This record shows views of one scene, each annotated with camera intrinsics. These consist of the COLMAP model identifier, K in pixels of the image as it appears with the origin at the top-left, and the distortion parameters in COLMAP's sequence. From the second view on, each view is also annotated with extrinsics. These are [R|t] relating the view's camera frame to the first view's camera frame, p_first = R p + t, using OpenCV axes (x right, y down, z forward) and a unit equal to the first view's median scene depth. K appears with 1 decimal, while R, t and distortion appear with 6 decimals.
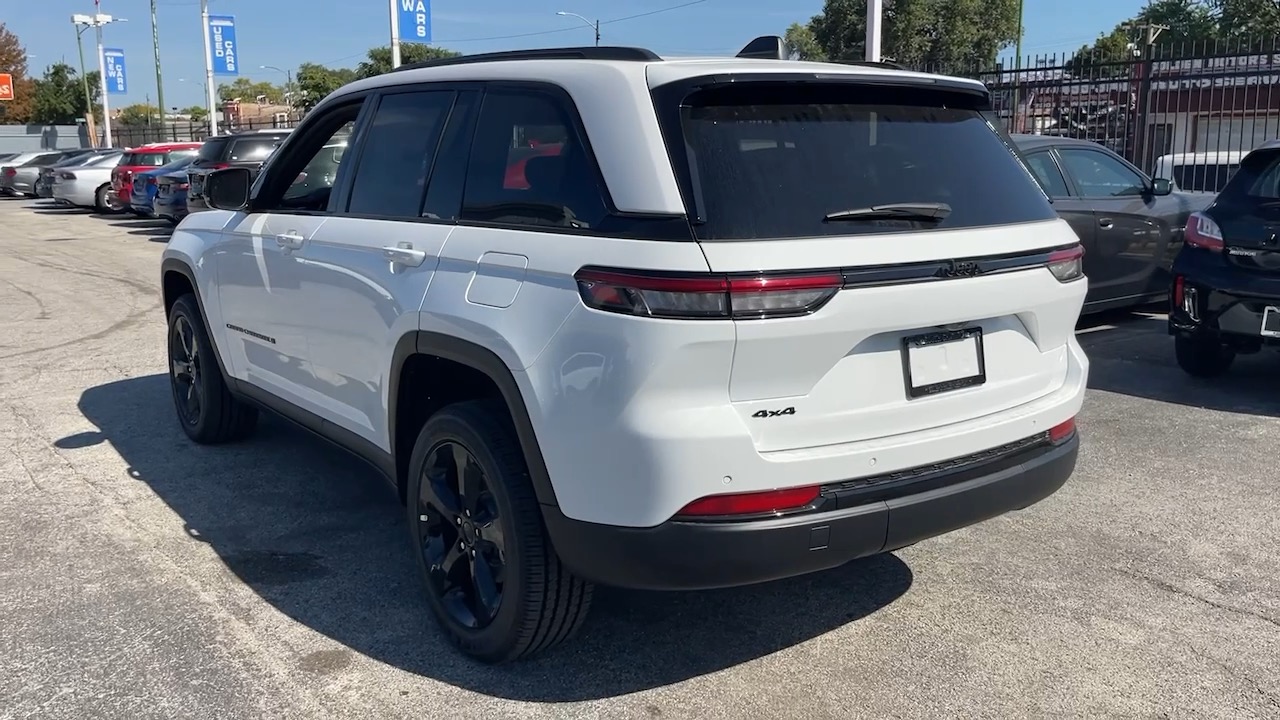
lens RADIAL K [[1114.7, 0, 624.8], [0, 1114.7, 358.8], [0, 0, 1]] dist [0.068527, -0.079751]
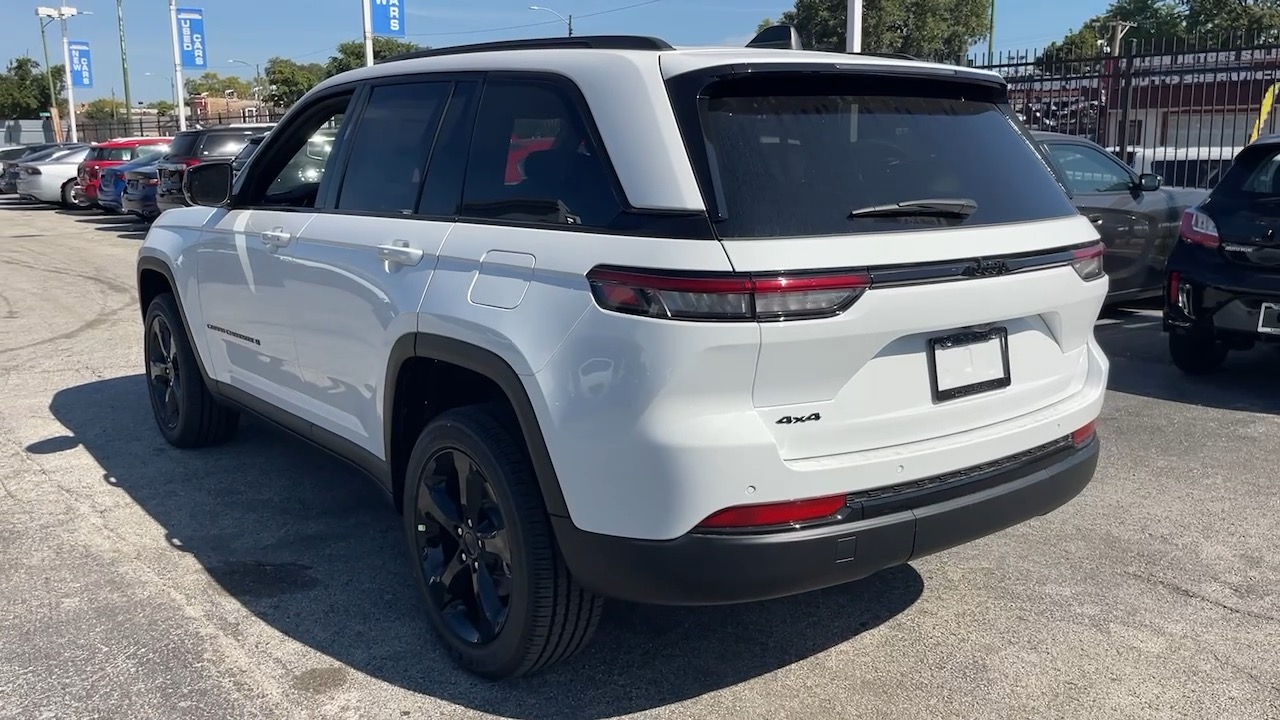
lens RADIAL K [[1114.7, 0, 623.8], [0, 1114.7, 355.2], [0, 0, 1]] dist [0.068527, -0.079751]
pose [[0.999700, -0.003749, 0.024208, -0.025769], [0.003729, 0.999993, 0.000874, -0.004980], [-0.024211, -0.000783, 0.999707, 0.033081]]
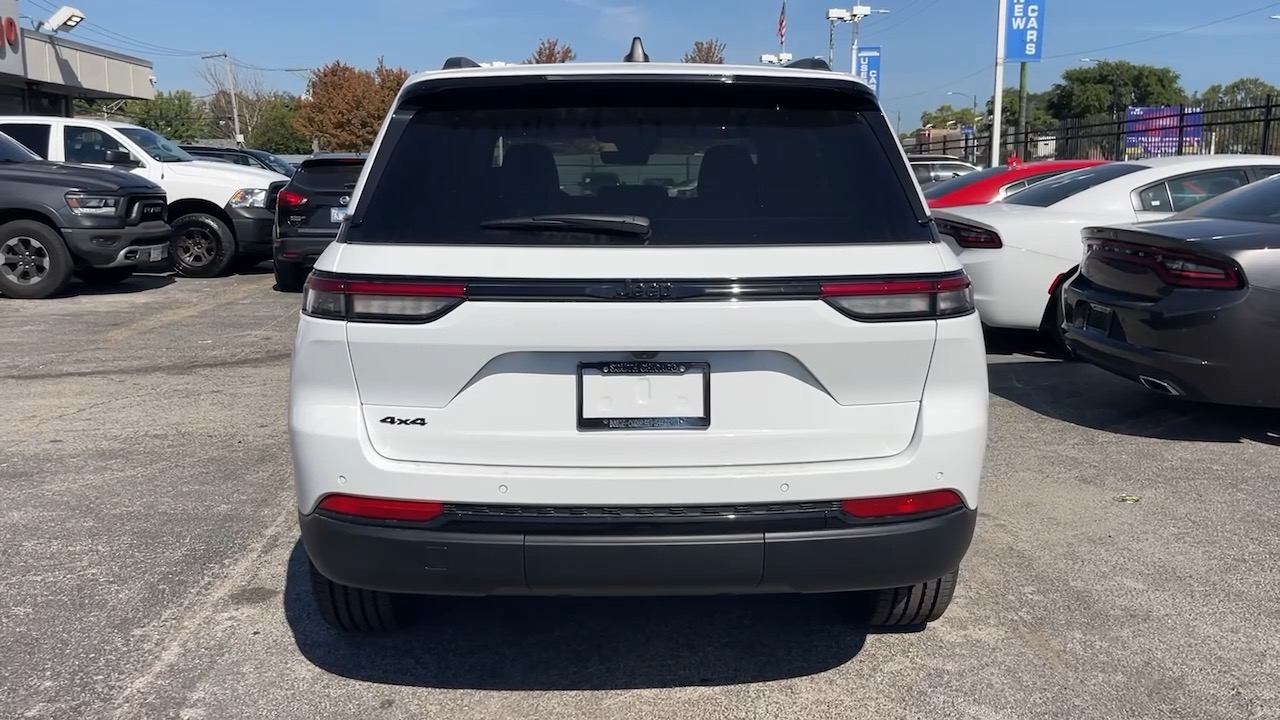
lens RADIAL K [[1114.7, 0, 639.4], [0, 1114.7, 359.3], [0, 0, 1]] dist [0.068527, -0.079751]
pose [[0.827431, 0.096755, -0.553169, 0.564556], [-0.108654, 0.994015, 0.011340, -0.026243], [0.550955, 0.050721, 0.832992, 0.196198]]
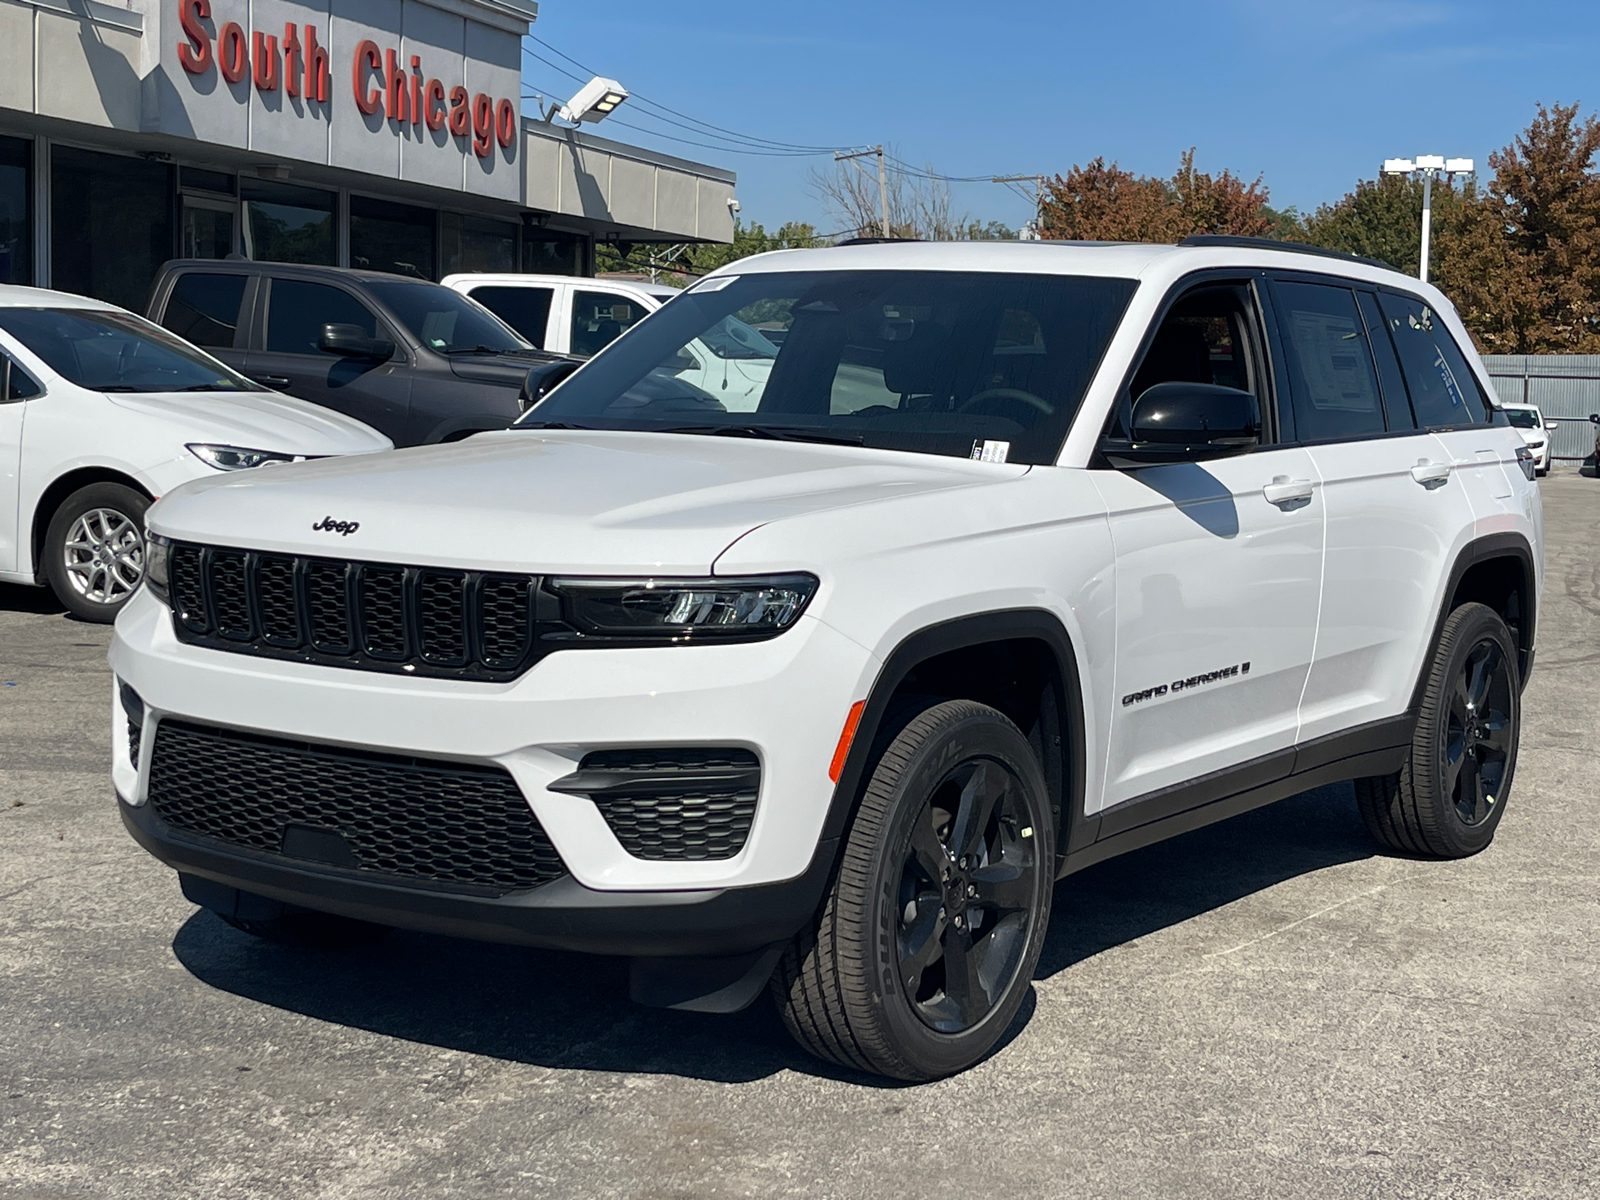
lens RADIAL K [[2499.9, 0, 805.3], [0, 2499.9, 607.8], [0, 0, 1]] dist [0.055005, 0.000000]
pose [[0.565098, 0.090300, -0.820067, 0.933045], [-0.178724, 0.983787, -0.014830, 0.022760], [0.805432, 0.154946, 0.572075, 0.009949]]
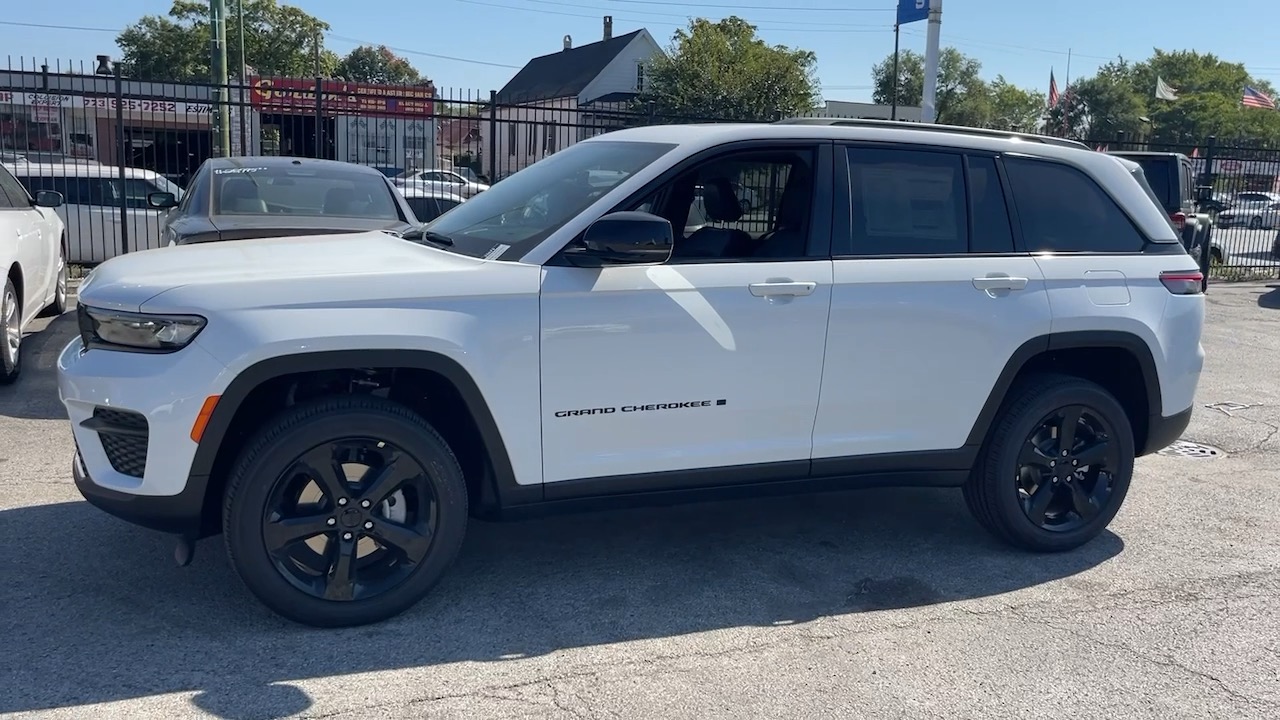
lens RADIAL K [[1114.7, 0, 642.8], [0, 1114.7, 360.0], [0, 0, 1]] dist [0.068527, -0.079751]
pose [[0.224808, -0.143471, 0.963783, -0.703755], [0.140474, 0.983540, 0.113646, -0.095112], [-0.964224, 0.109838, 0.241262, 0.496173]]
